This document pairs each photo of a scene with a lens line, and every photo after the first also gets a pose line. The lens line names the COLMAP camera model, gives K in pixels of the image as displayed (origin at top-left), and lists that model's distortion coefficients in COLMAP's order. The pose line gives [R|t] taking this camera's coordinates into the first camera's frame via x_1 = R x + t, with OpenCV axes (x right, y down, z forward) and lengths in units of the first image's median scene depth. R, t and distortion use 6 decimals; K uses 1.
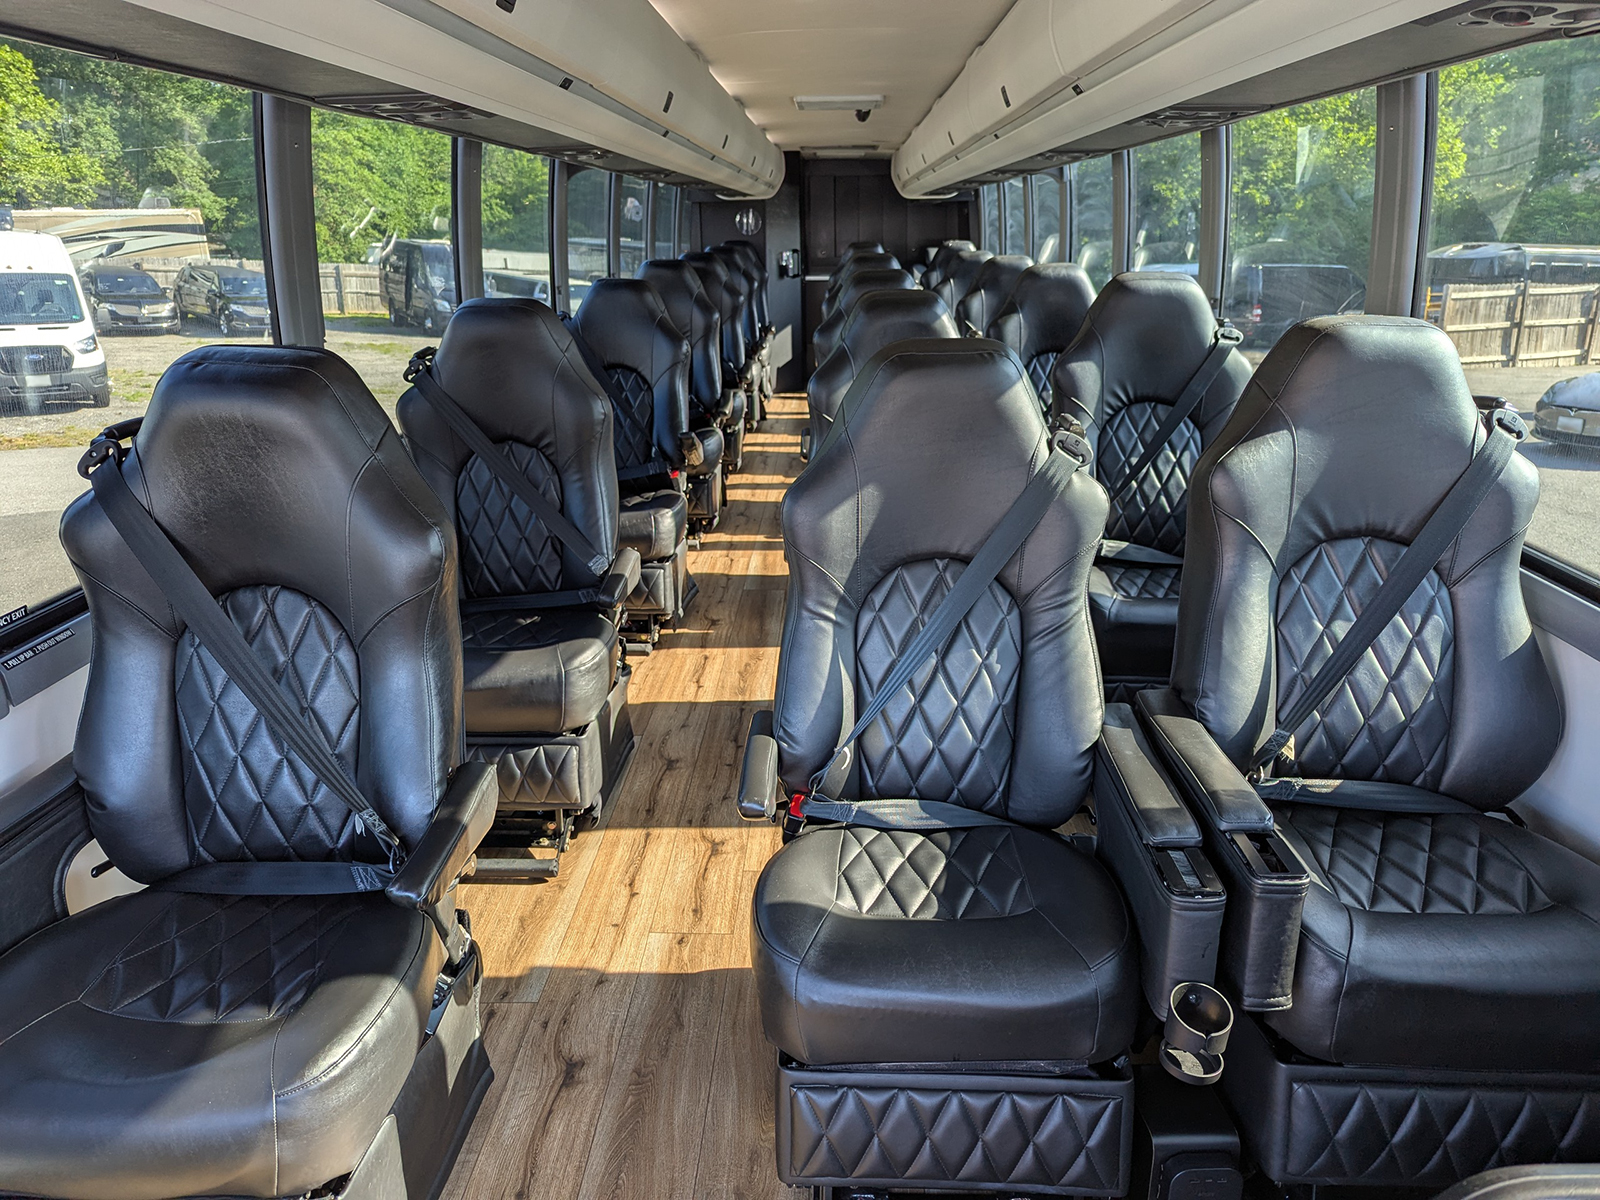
lens RADIAL K [[1122.0, 0, 800.0], [0, 1122.0, 600.0], [0, 0, 1]] dist [0.034095, -0.042199]
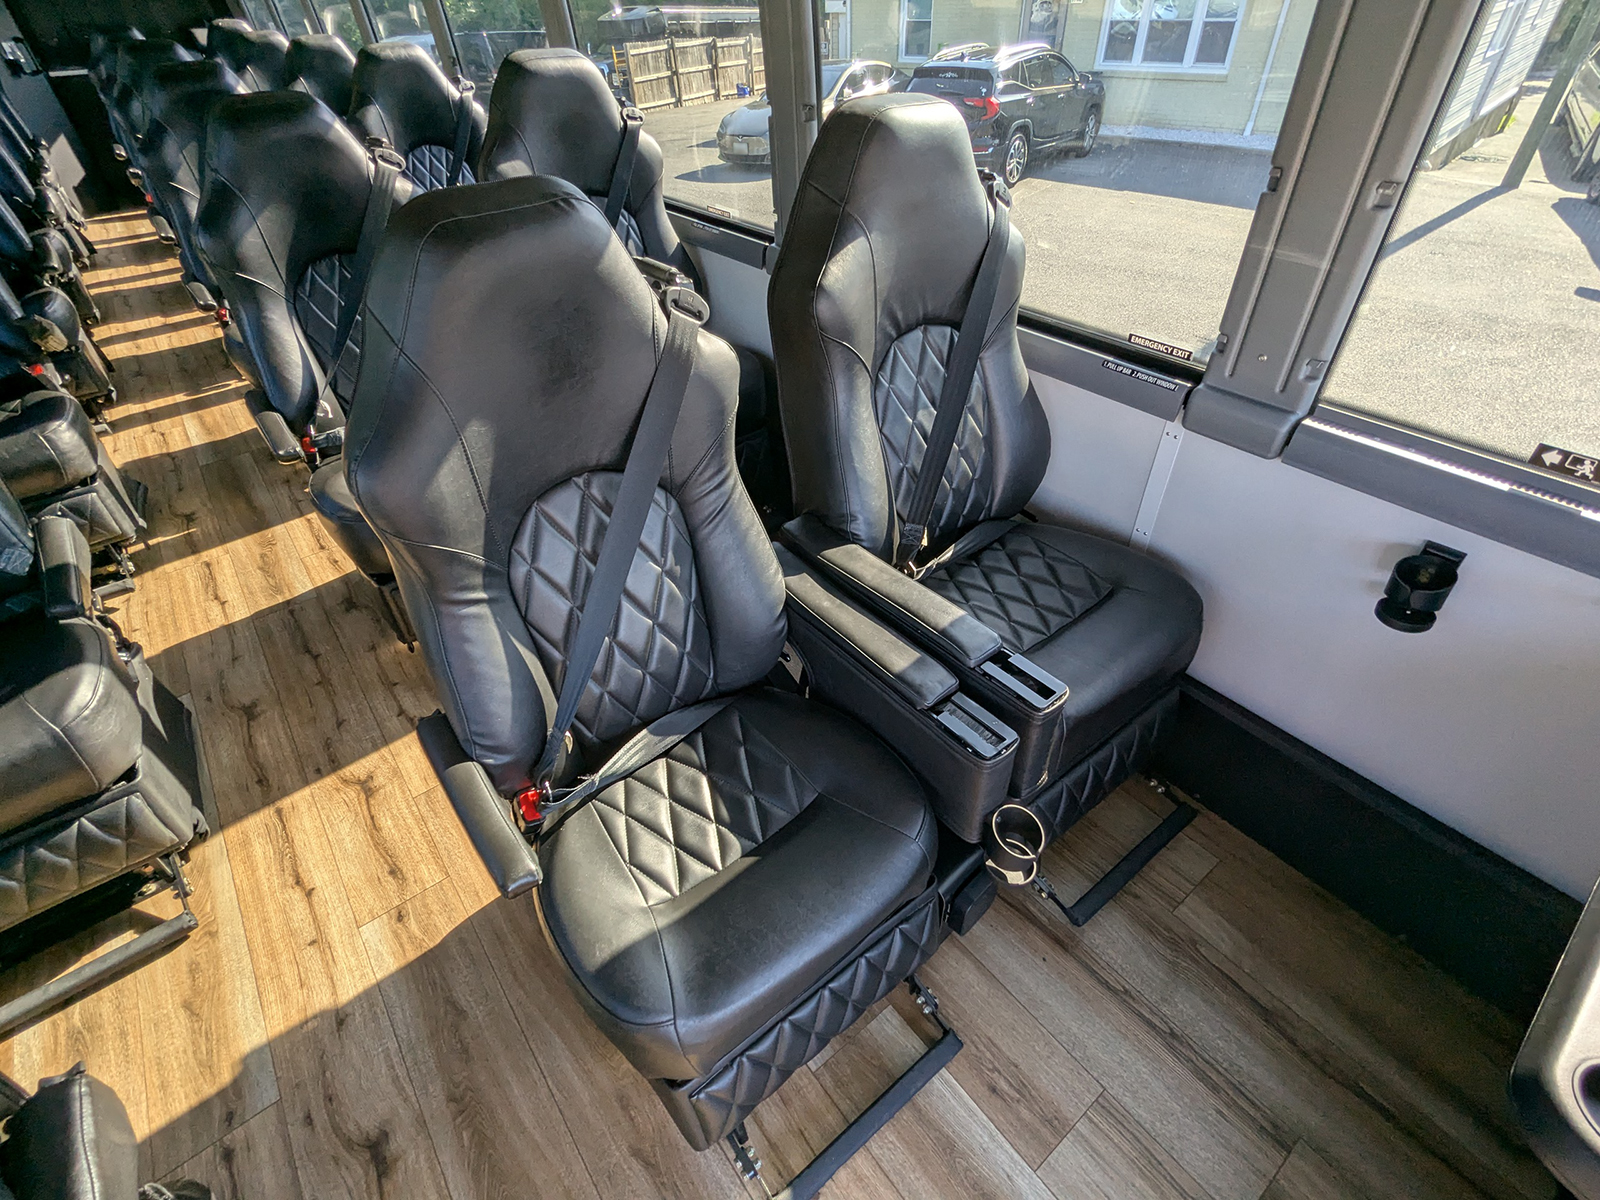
lens RADIAL K [[756.2, 0, 806.1], [0, 756.2, 598.9], [0, 0, 1]] dist [-0.001947, -0.001220]
pose [[0.760599, -0.419078, 0.495845, -0.022178], [0.220796, 0.885204, 0.409467, -0.053443], [-0.610522, -0.201960, 0.765816, 0.163722]]
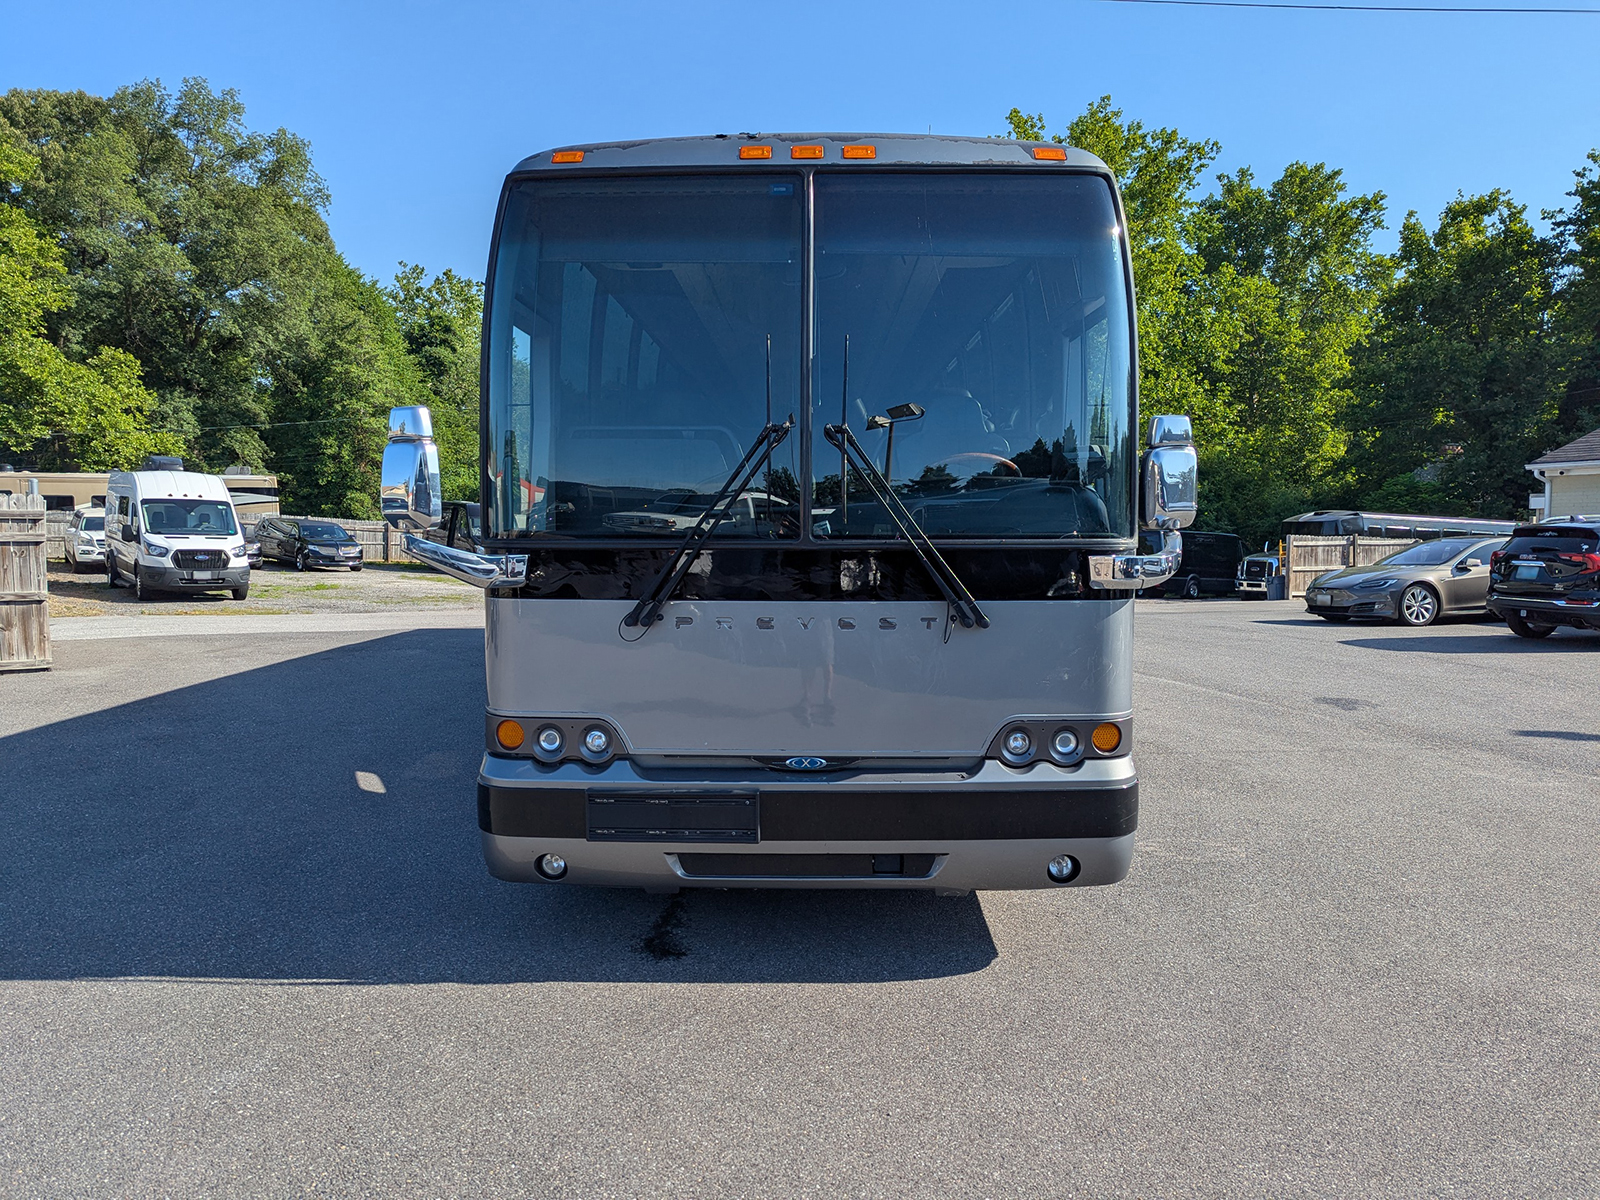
lens RADIAL K [[1122.3, 0, 800.0], [0, 1122.3, 600.0], [0, 0, 1]] dist [0.171481, -0.342933]
pose [[0.999689, 0.011781, 0.021998, -0.062936], [-0.005838, 0.967496, -0.252818, 1.182857], [-0.024261, 0.252611, 0.967264, -2.117594]]
